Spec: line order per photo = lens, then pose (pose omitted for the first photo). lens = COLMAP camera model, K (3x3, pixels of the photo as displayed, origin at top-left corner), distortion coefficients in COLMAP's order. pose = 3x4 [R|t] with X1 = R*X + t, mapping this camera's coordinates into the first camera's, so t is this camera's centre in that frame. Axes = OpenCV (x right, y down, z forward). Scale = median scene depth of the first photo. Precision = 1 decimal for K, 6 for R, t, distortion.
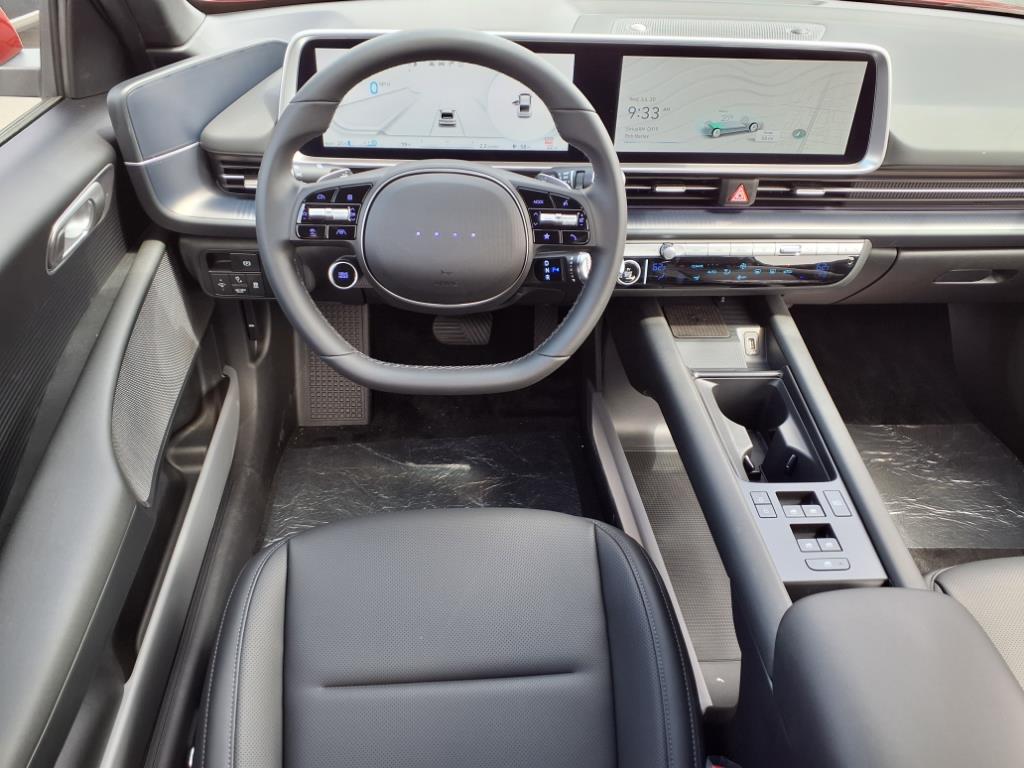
lens RADIAL K [[784.7, 0, 525.4], [0, 784.7, 388.5], [0, 0, 1]] dist [0.006788, -0.000723]
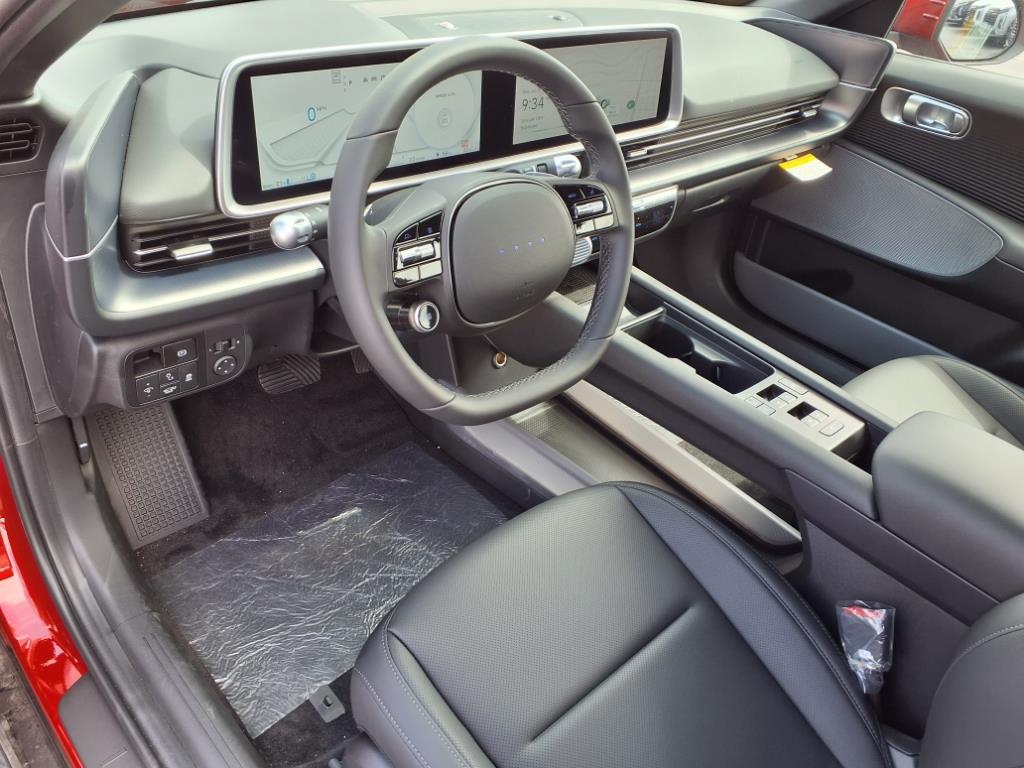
lens RADIAL K [[792.0, 0, 512.0], [0, 792.0, 384.0], [0, 0, 1]] dist [0.003772, 0.000061]
pose [[0.790764, -0.316293, 0.524071, -0.560684], [0.317221, 0.943969, 0.091064, -0.103195], [-0.523510, 0.094236, 0.846792, 0.151381]]
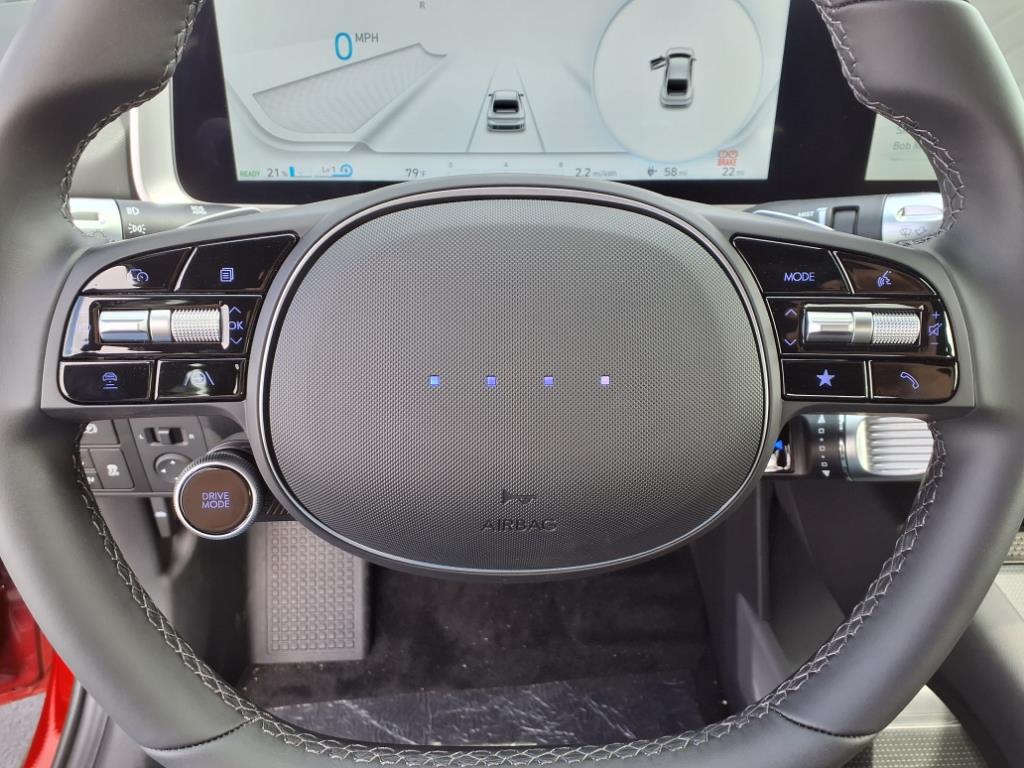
lens RADIAL K [[832.5, 0, 512.0], [0, 832.5, 384.0], [0, 0, 1]] dist [-0.009465, -0.004508]
pose [[0.998002, -0.015593, -0.061224, -0.069059], [0.006837, 0.990029, -0.140698, -0.121426], [0.062807, 0.139998, 0.988158, 0.548236]]
